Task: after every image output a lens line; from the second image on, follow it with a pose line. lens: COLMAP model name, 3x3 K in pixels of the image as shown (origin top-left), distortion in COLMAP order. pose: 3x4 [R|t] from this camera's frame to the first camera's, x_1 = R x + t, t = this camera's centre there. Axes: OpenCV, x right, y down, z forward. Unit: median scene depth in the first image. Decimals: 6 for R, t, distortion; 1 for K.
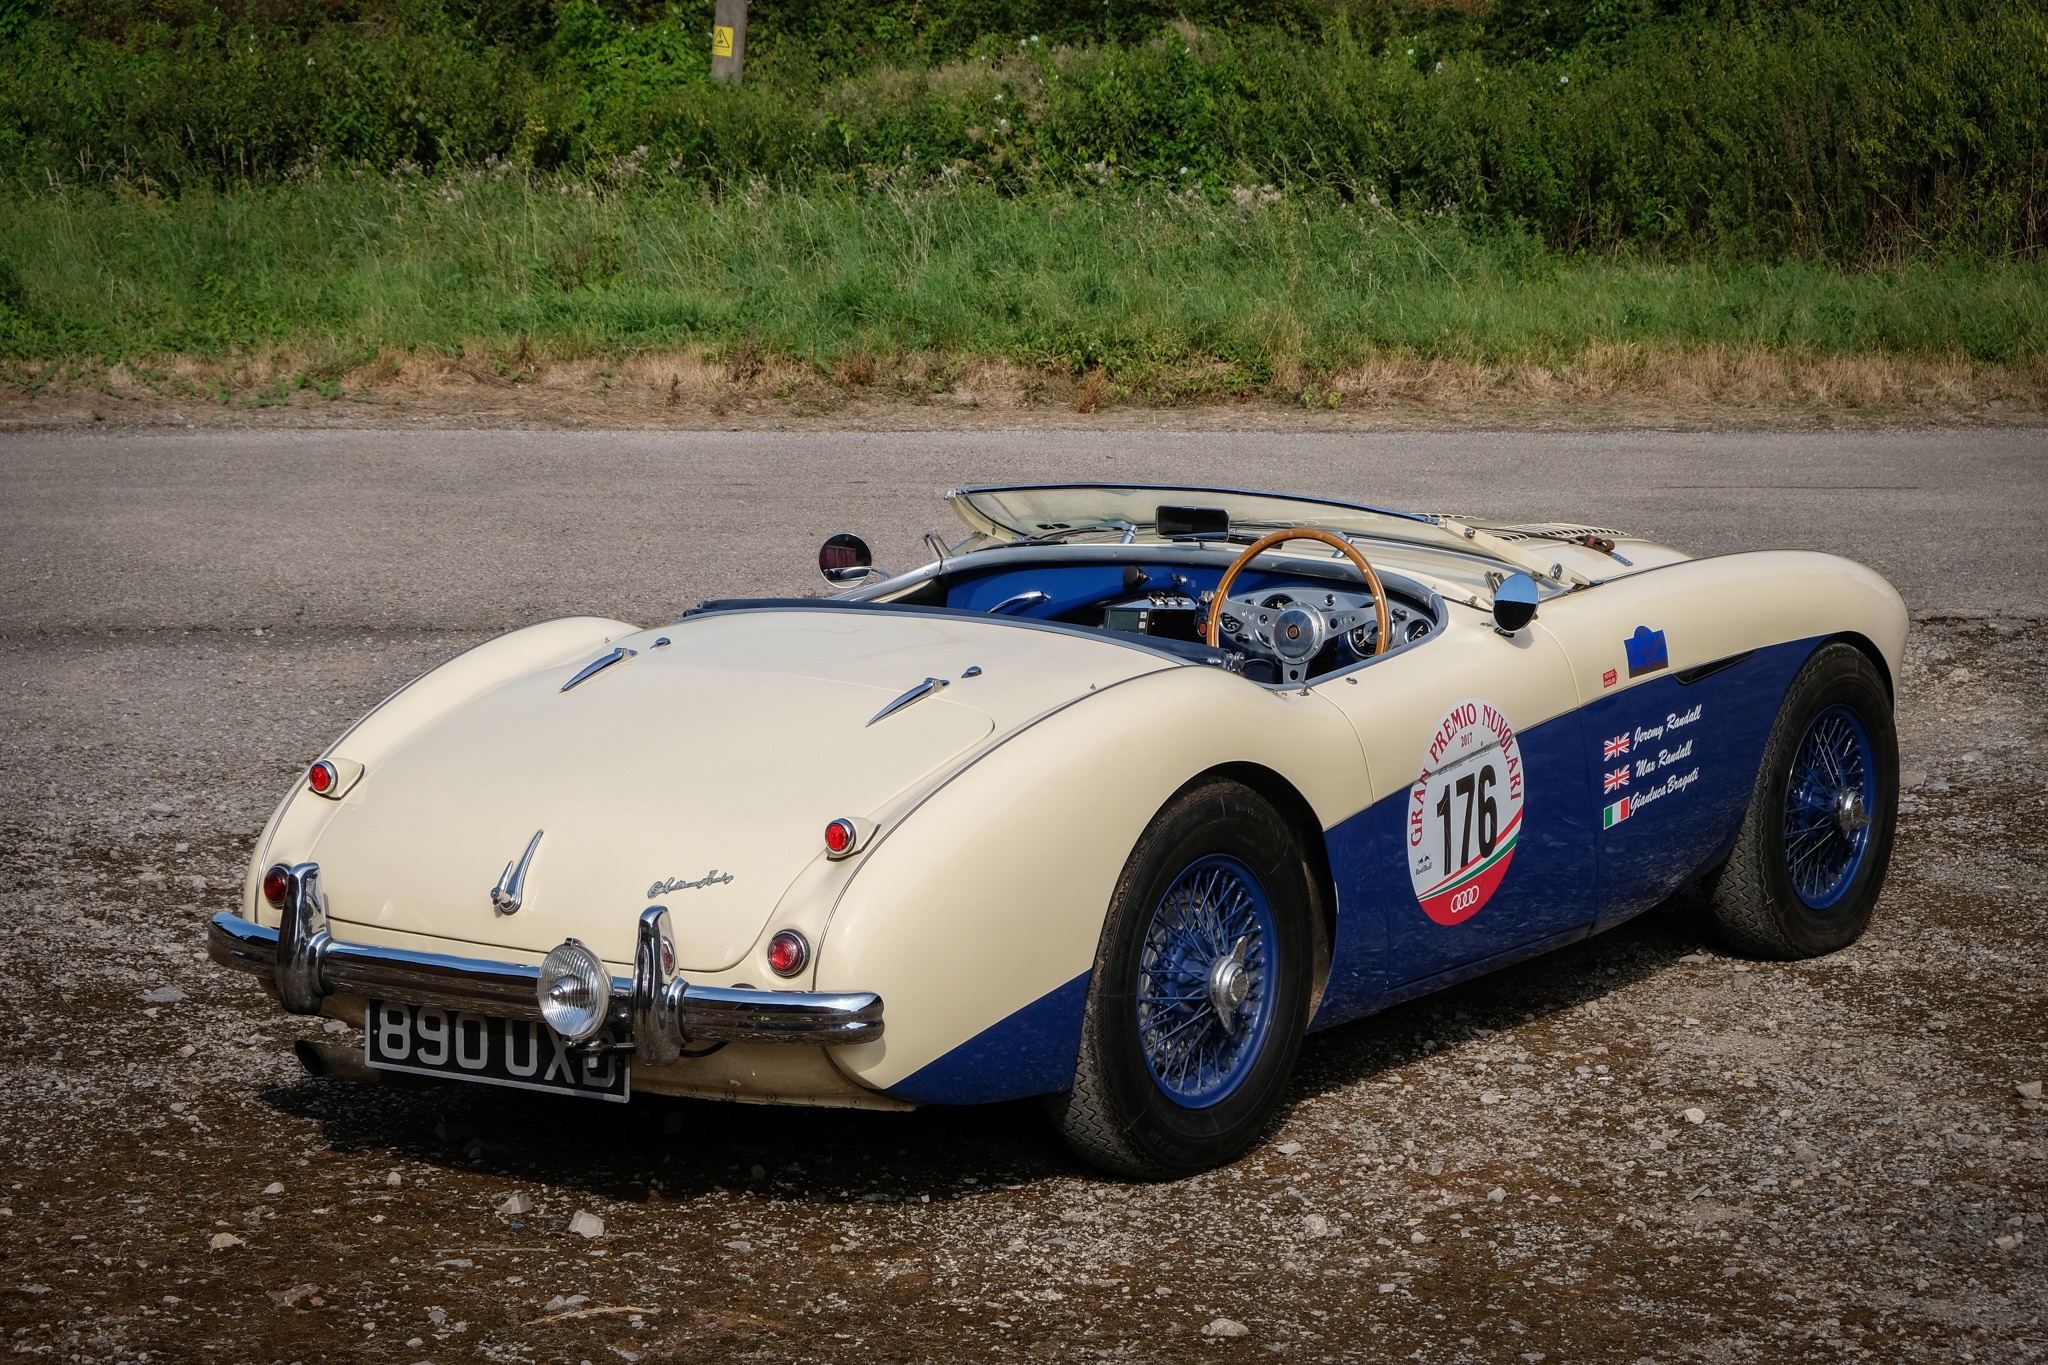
lens RADIAL K [[4742.6, 0, 1192.2], [0, 4742.6, 685.5], [0, 0, 1]] dist [0.026776, 0.416469]
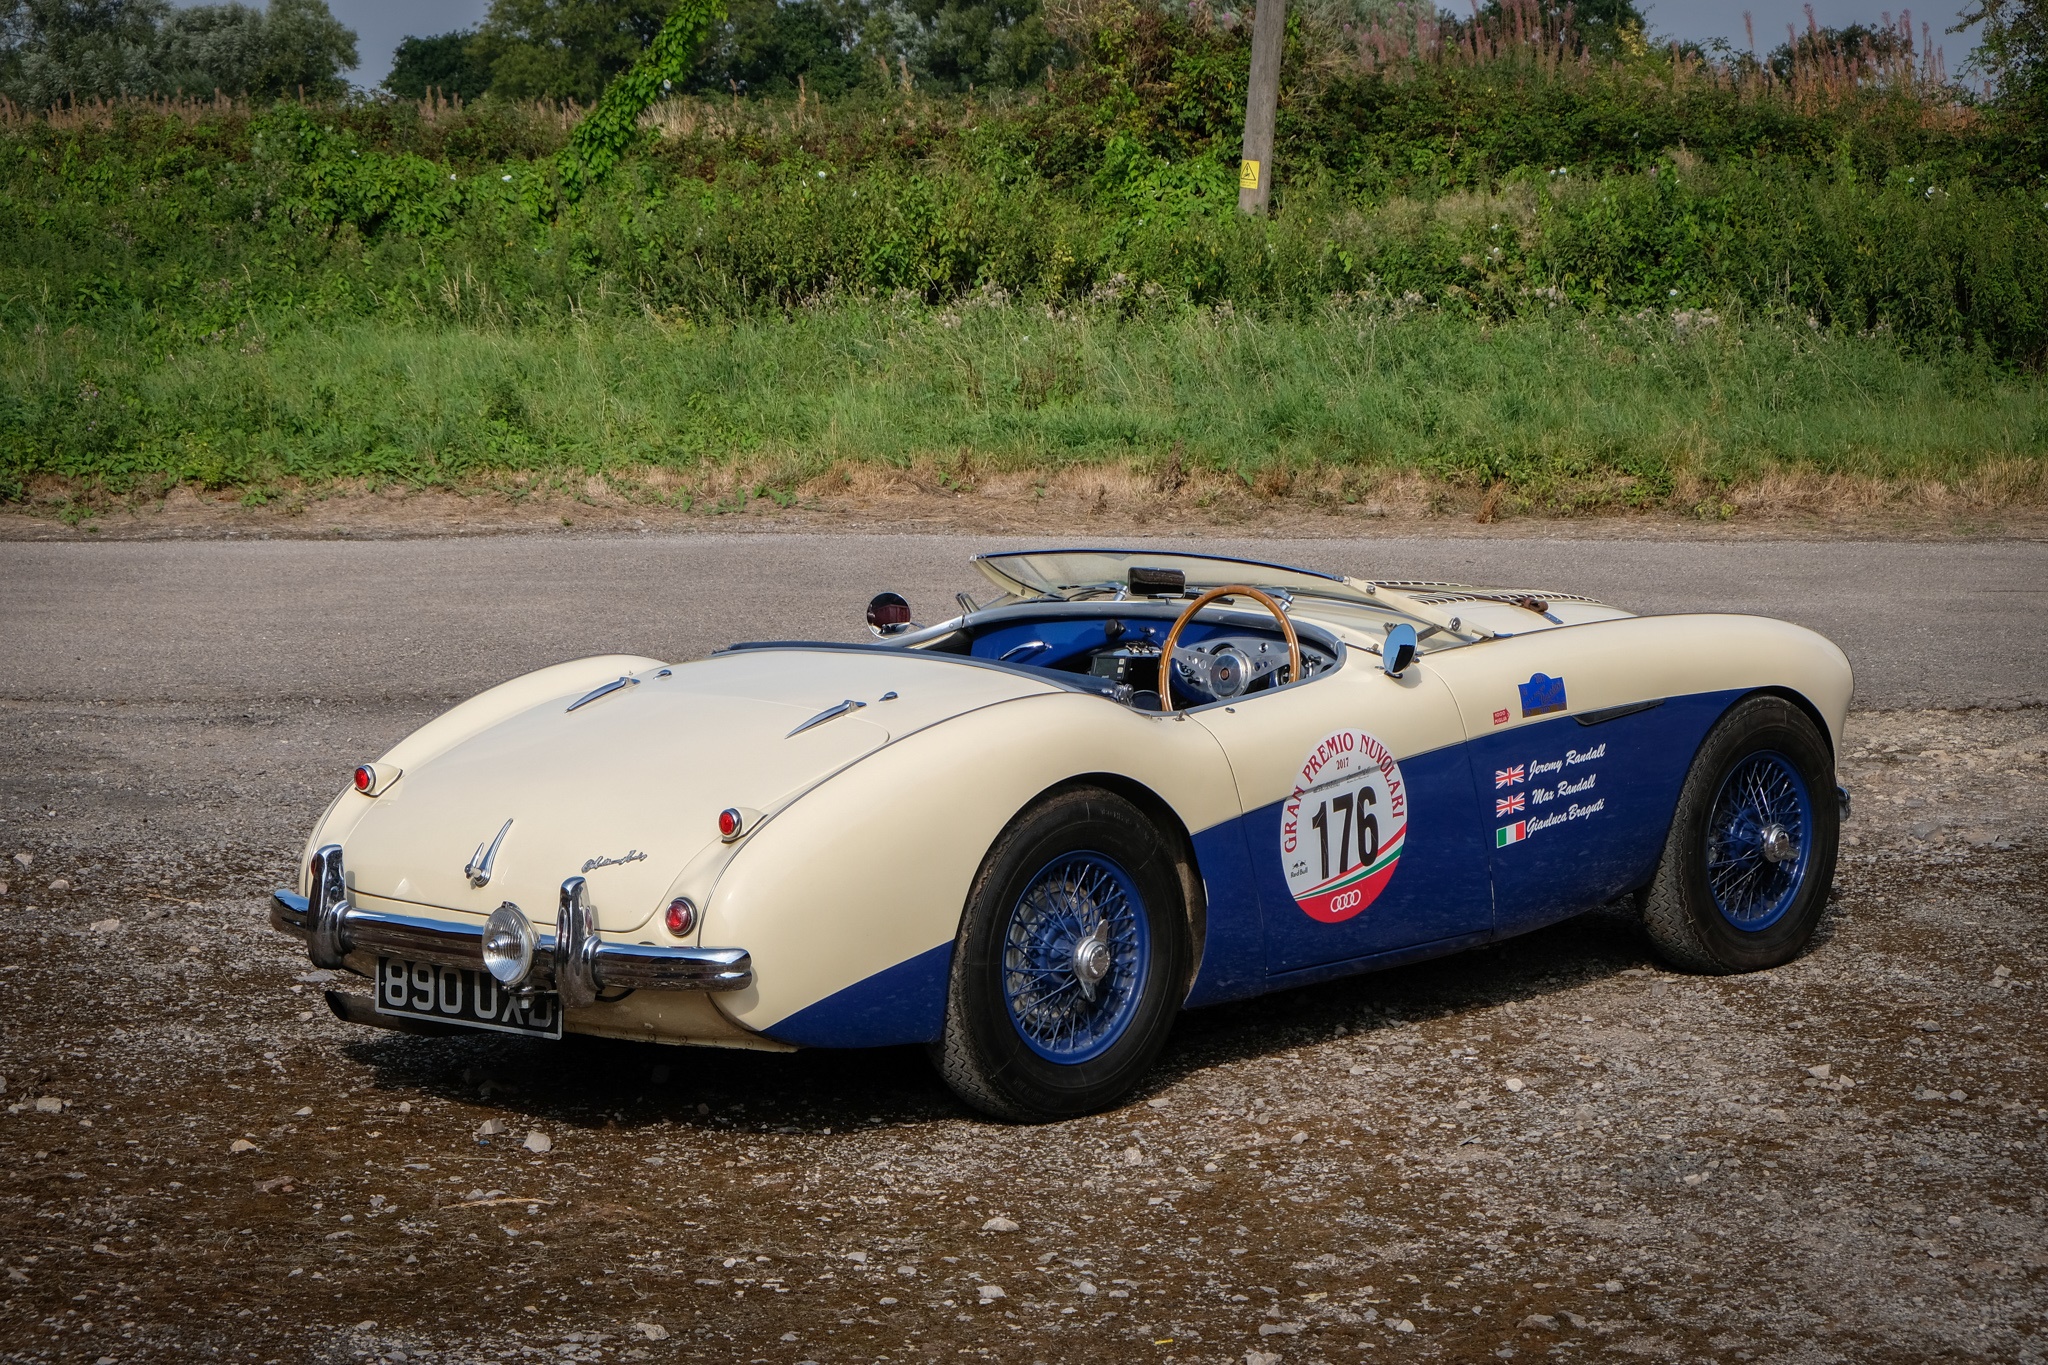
lens RADIAL K [[4742.6, 0, 1192.2], [0, 4742.6, 685.5], [0, 0, 1]] dist [0.026776, 0.416469]
pose [[0.990505, 0.008653, -0.137203, 0.166758], [-0.012416, 0.999569, -0.026597, 0.021838], [0.136914, 0.028048, 0.990186, -0.151014]]
